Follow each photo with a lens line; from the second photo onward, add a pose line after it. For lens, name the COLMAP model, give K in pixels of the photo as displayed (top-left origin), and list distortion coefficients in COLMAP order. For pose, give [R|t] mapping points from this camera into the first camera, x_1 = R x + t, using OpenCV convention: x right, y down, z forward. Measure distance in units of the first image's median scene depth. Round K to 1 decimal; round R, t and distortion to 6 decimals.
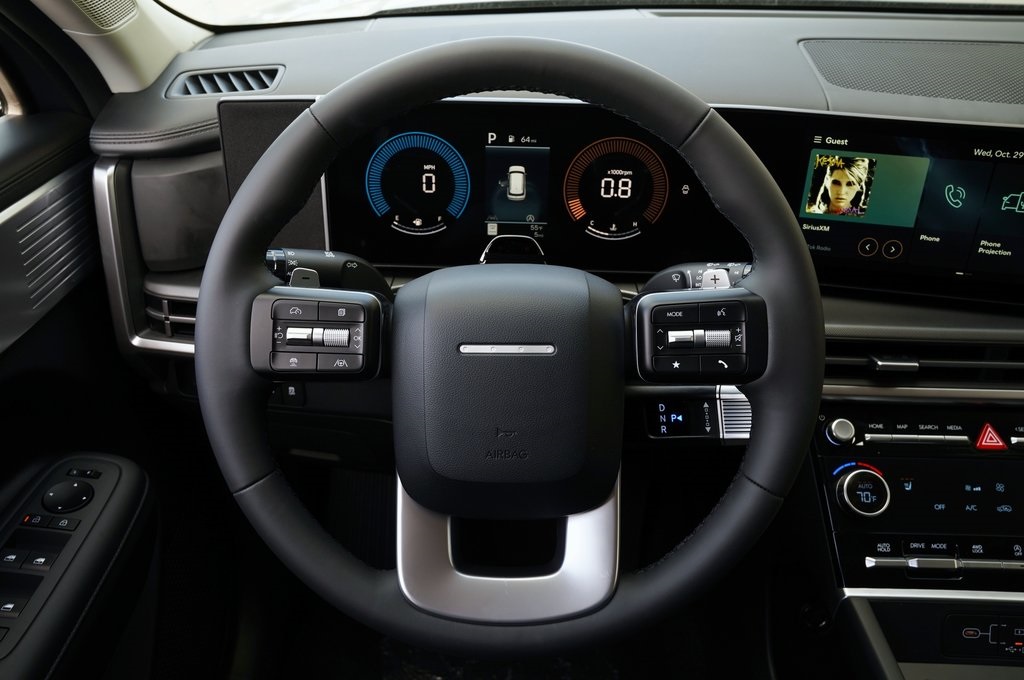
lens RADIAL K [[835.1, 0, 512.0], [0, 835.1, 340.0], [0, 0, 1]] dist [-0.082397, 0.095532]
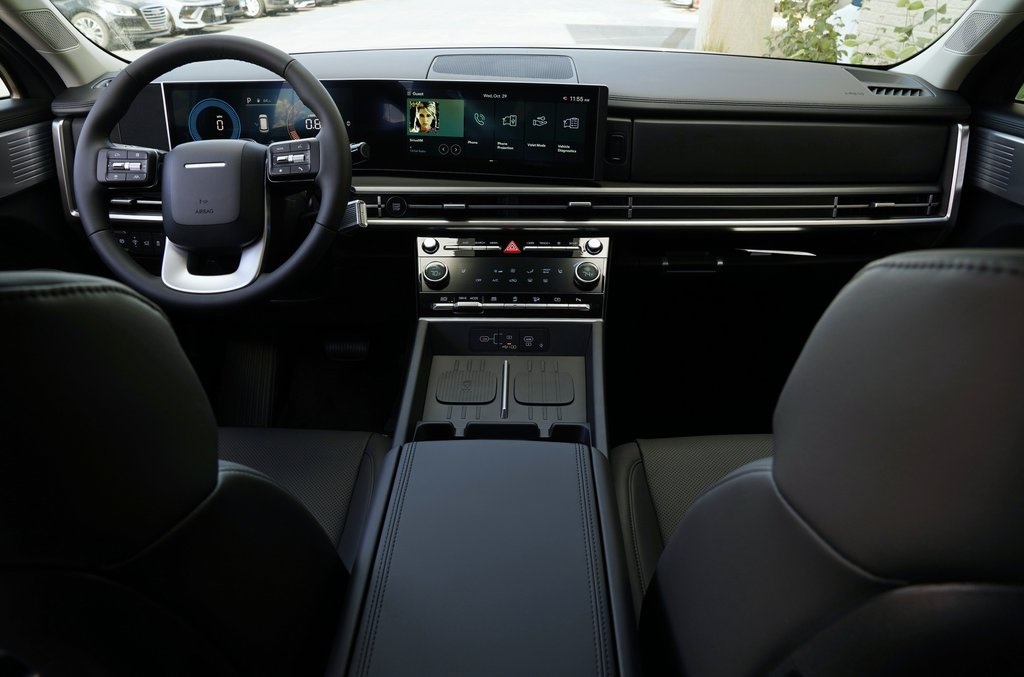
lens RADIAL K [[706.2, 0, 512.0], [0, 706.2, 338.5], [0, 0, 1]] dist [-0.125523, 0.075529]
pose [[0.999822, -0.016572, 0.009016, 0.582538], [0.017217, 0.996887, -0.076942, 0.462376], [-0.007713, 0.077084, 0.996995, -0.594999]]
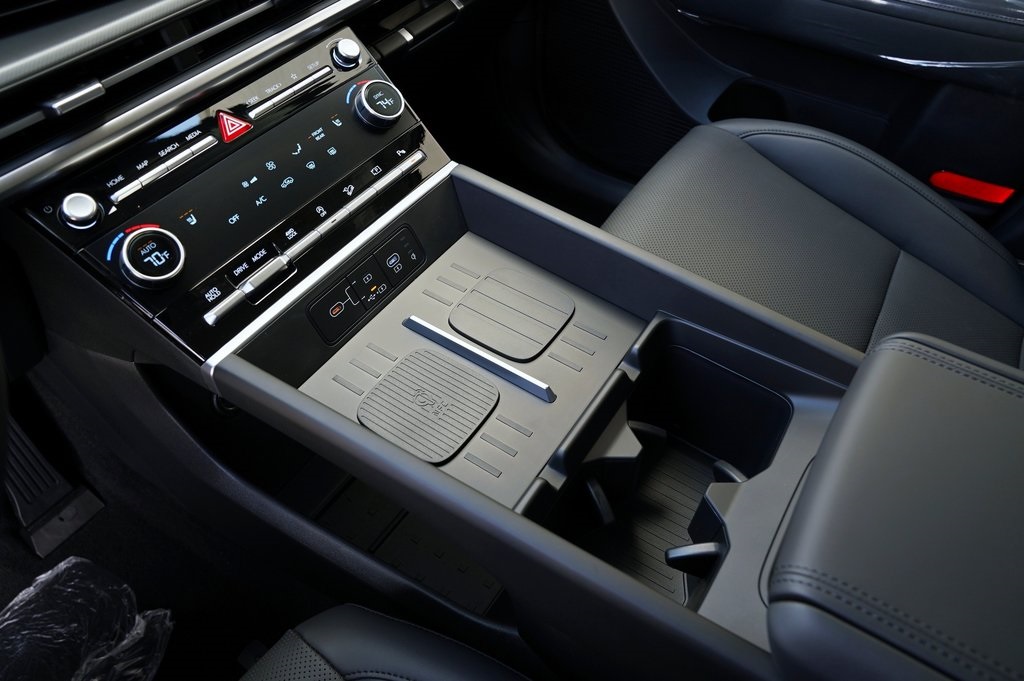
lens RADIAL K [[706.2, 0, 512.0], [0, 706.2, 340.5], [0, 0, 1]] dist [-0.125523, 0.075529]
pose [[0.526343, -0.644808, 0.554244, 0.181906], [0.462708, 0.764087, 0.449525, 0.107052], [-0.713347, 0.019849, 0.700529, 0.268569]]
